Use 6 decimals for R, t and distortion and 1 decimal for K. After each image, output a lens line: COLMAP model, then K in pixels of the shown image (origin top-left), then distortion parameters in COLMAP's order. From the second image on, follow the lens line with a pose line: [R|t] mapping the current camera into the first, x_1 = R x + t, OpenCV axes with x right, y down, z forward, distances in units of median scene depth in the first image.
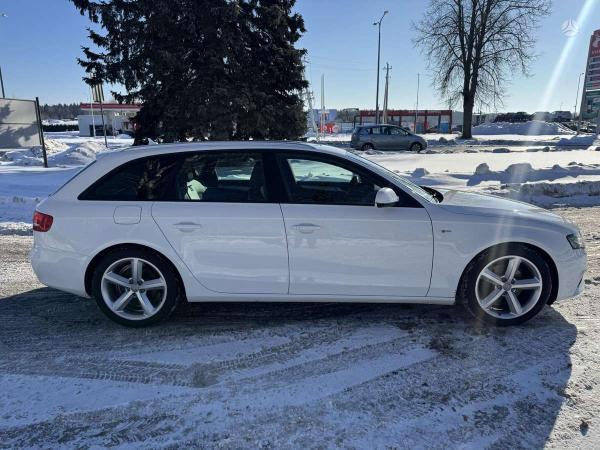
lens RADIAL K [[449.1, 0, 302.2], [0, 449.1, 227.1], [0, 0, 1]] dist [0.067232, -0.089530]
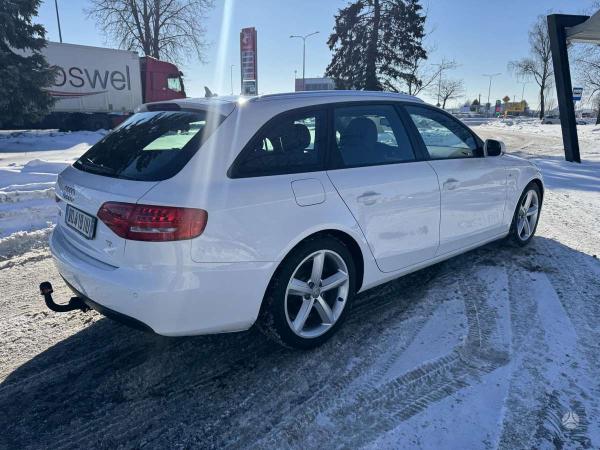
lens RADIAL K [[442.5, 0, 300.5], [0, 442.5, 222.3], [0, 0, 1]] dist [0.054677, -0.076813]
pose [[0.711444, -0.152109, 0.686083, -0.874509], [0.135641, 0.987658, 0.078315, -0.036385], [-0.689528, 0.037344, 0.723296, 0.514097]]
